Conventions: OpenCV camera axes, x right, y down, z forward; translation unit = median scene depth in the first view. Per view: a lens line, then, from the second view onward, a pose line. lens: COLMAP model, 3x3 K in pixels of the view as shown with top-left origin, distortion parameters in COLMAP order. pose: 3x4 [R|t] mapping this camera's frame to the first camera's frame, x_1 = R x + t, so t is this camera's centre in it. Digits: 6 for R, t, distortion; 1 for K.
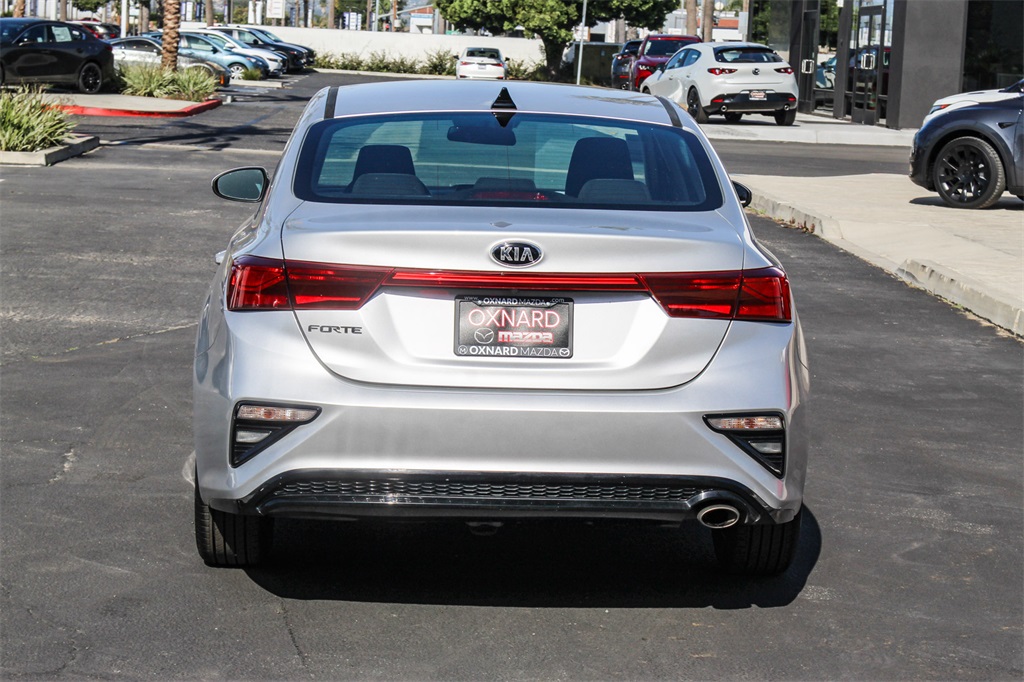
lens RADIAL K [[2414.8, 0, 512.0], [0, 2414.8, 341.4], [0, 0, 1]] dist [0.000198, -0.053737]
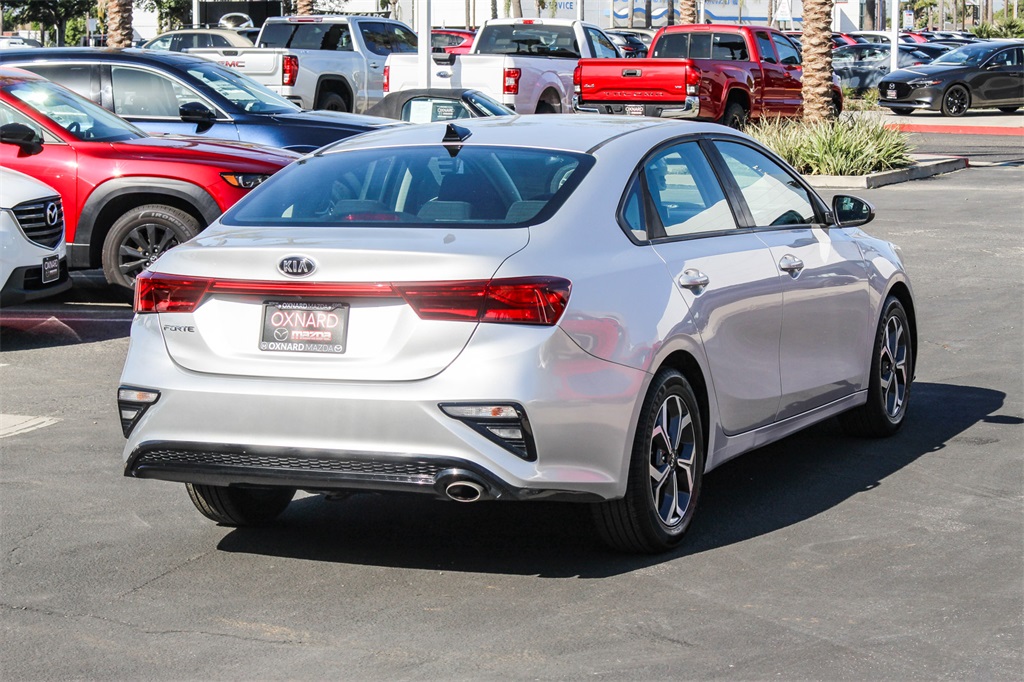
lens RADIAL K [[2414.8, 0, 512.0], [0, 2414.8, 341.4], [0, 0, 1]] dist [0.000198, -0.053737]
pose [[0.893248, 0.006649, -0.449515, 0.630248], [-0.010490, 0.999927, -0.006055, 0.007260], [0.449442, 0.010124, 0.893252, -0.025378]]
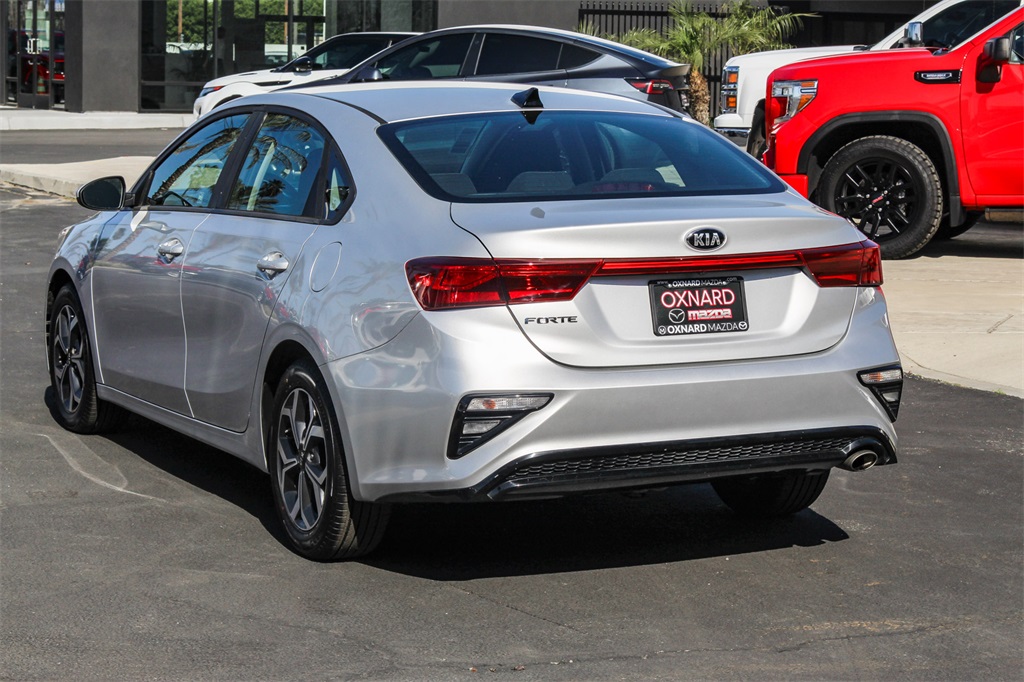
lens RADIAL K [[2414.8, 0, 512.0], [0, 2414.8, 341.4], [0, 0, 1]] dist [0.000198, -0.053737]
pose [[0.919781, -0.076323, 0.384938, -0.499181], [0.073030, 0.997060, 0.023189, -0.021538], [-0.385577, 0.006783, 0.922651, 0.020152]]
